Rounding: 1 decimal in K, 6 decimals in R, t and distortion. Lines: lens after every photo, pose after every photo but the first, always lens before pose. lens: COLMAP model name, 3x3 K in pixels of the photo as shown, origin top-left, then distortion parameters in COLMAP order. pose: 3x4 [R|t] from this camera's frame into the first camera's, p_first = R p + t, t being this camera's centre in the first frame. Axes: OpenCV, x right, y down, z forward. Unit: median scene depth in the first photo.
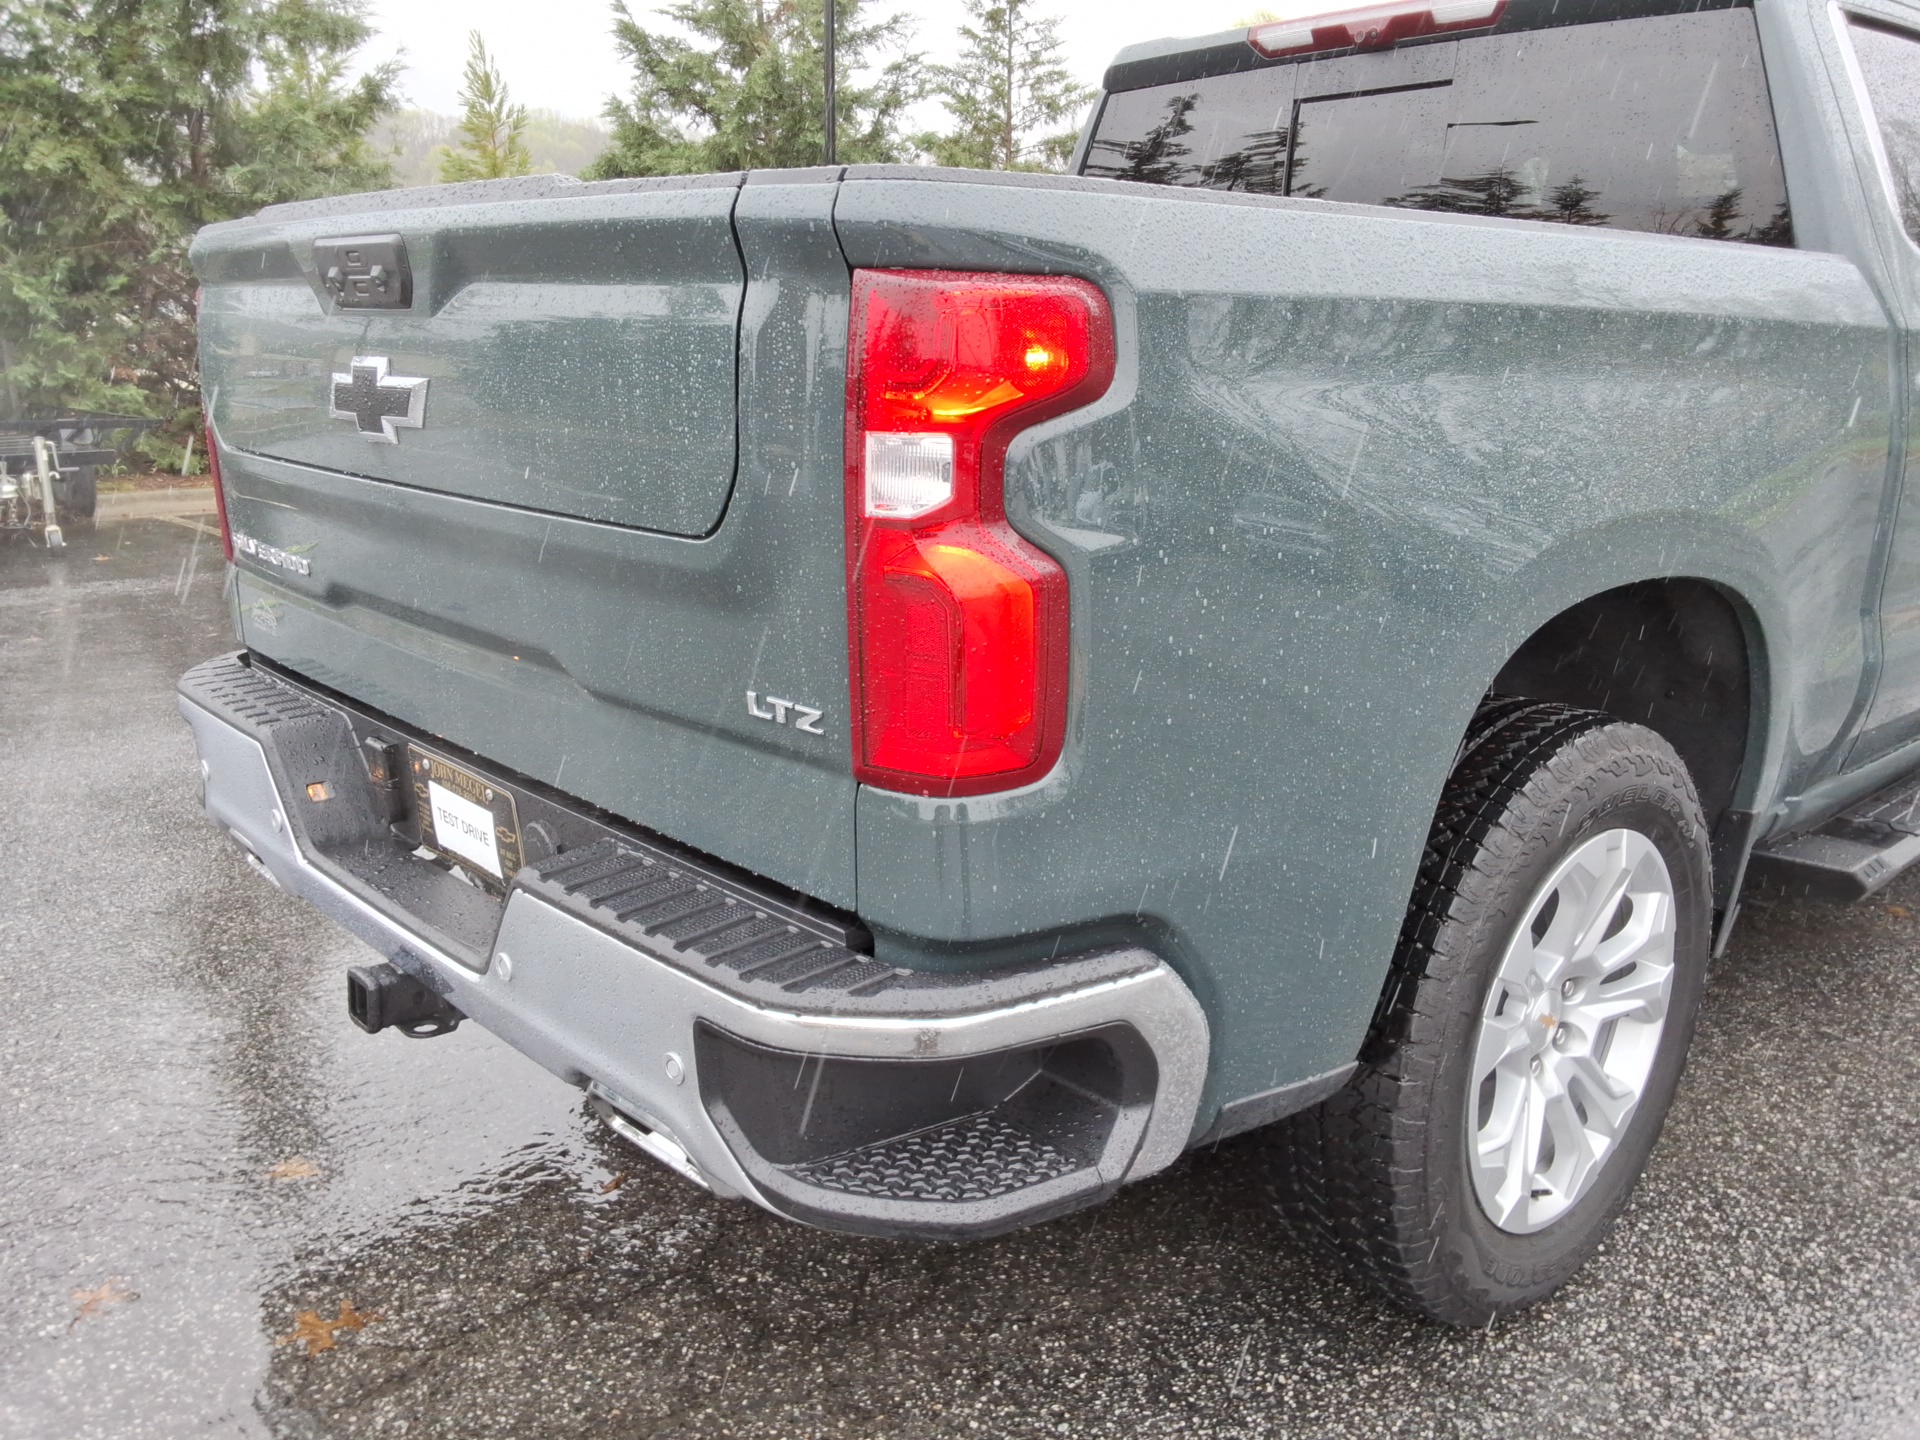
lens RADIAL K [[1532.3, 0, 979.7], [0, 1532.3, 704.3], [0, 0, 1]] dist [0.132351, -0.207834]
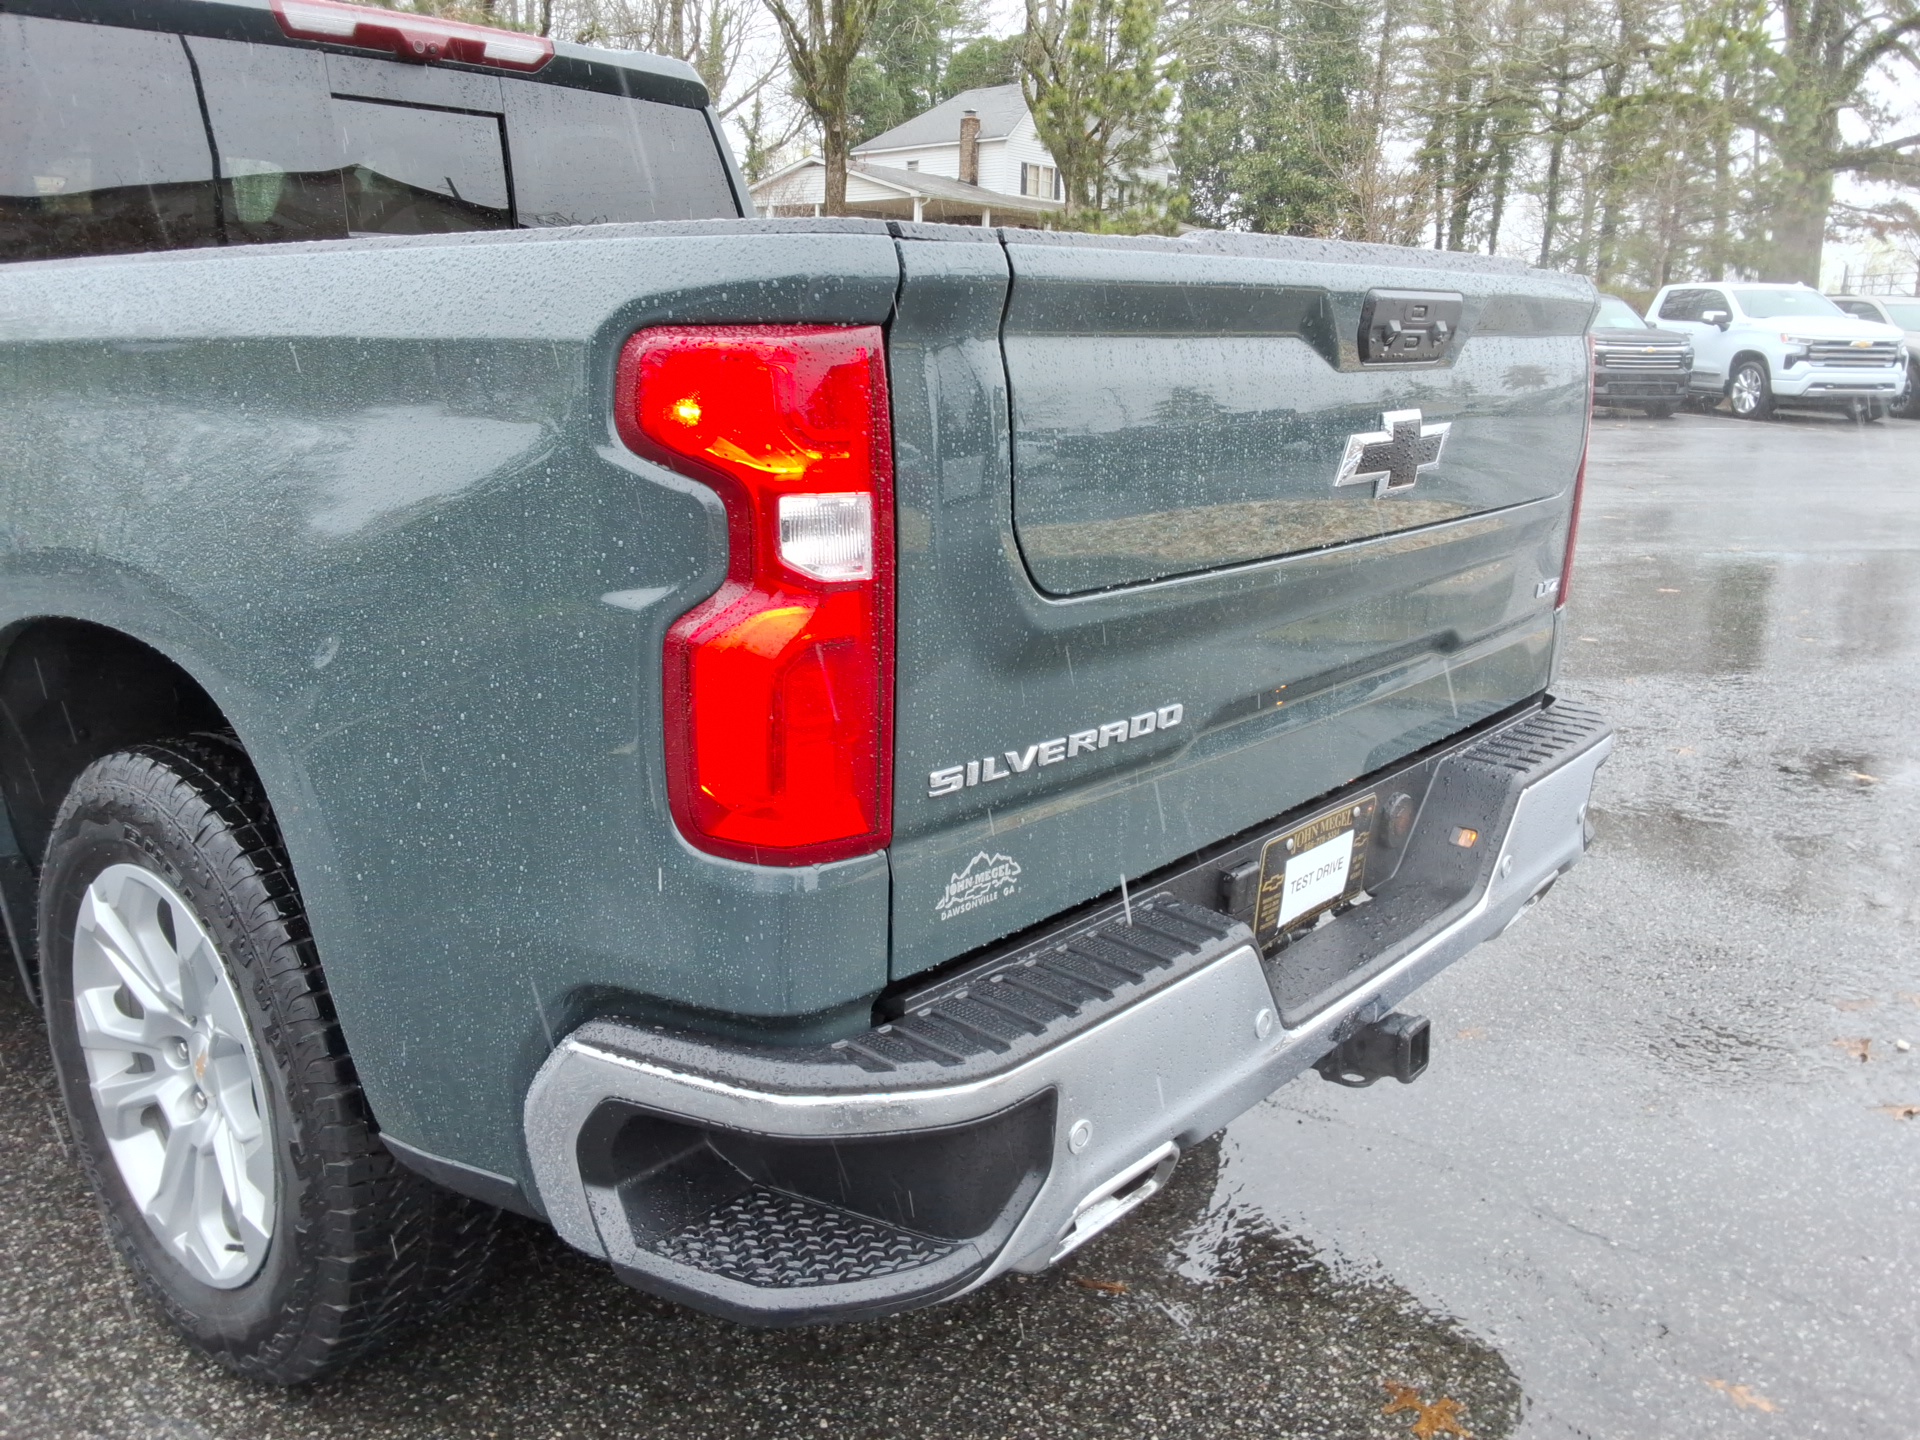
lens RADIAL K [[1532.3, 0, 979.7], [0, 1532.3, 704.3], [0, 0, 1]] dist [0.132351, -0.207834]
pose [[-0.125015, -0.244008, 0.961681, -1.241745], [0.230674, 0.935576, 0.267371, -0.342439], [-0.964967, 0.255261, -0.060675, 1.249610]]
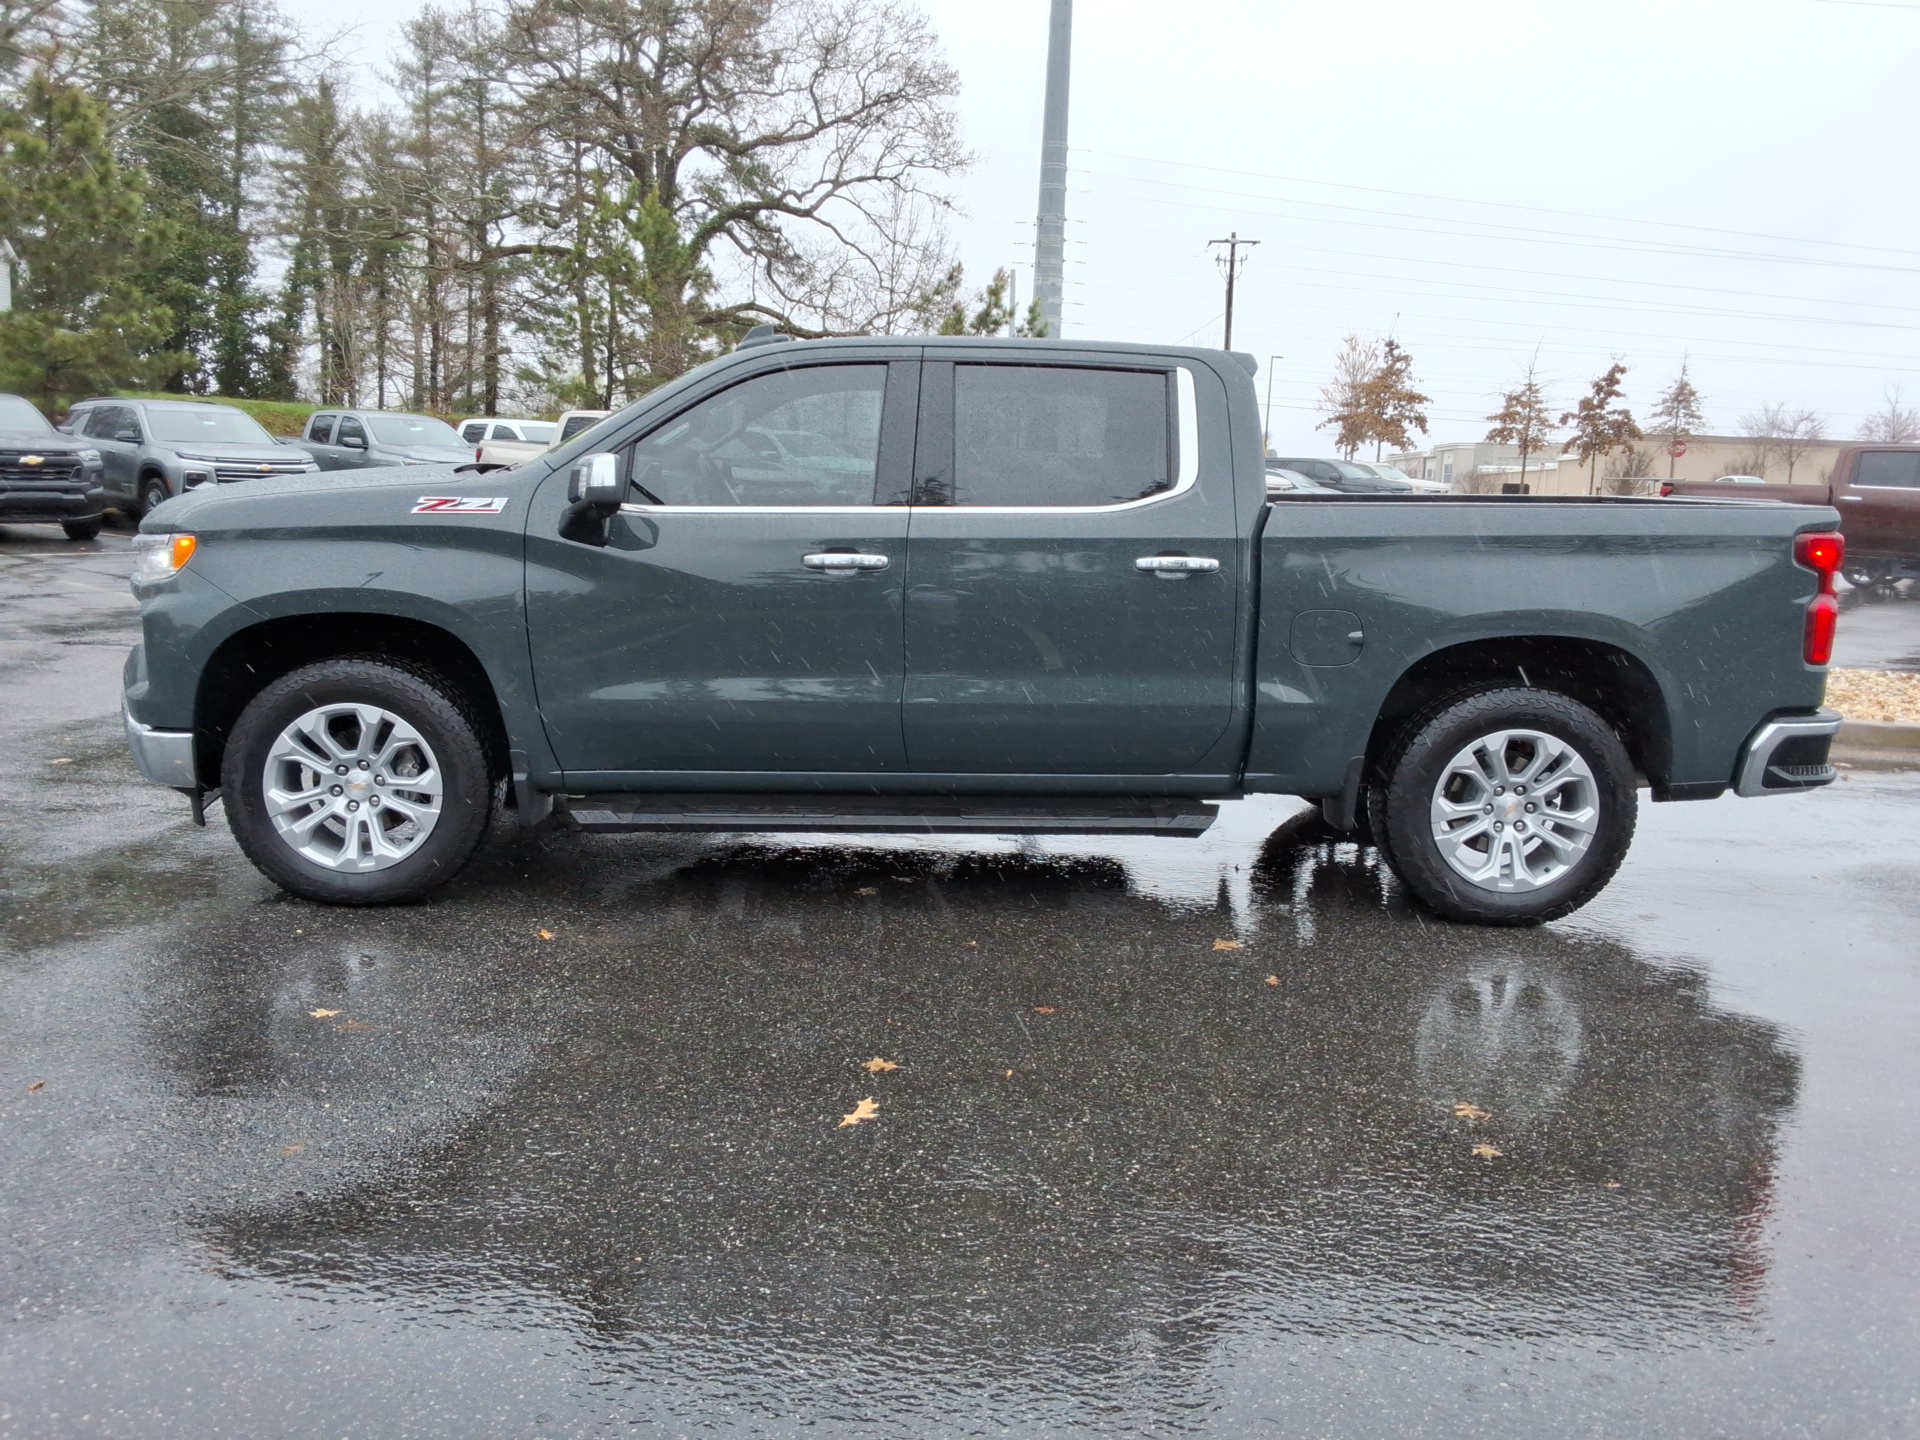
lens RADIAL K [[1525.0, 0, 973.7], [0, 1525.0, 707.8], [0, 0, 1]] dist [0.116099, -0.161536]
pose [[-0.756055, -0.132031, 0.641053, -1.221798], [0.127256, 0.931098, 0.341853, -1.124350], [-0.642018, 0.340037, -0.687159, 4.016780]]
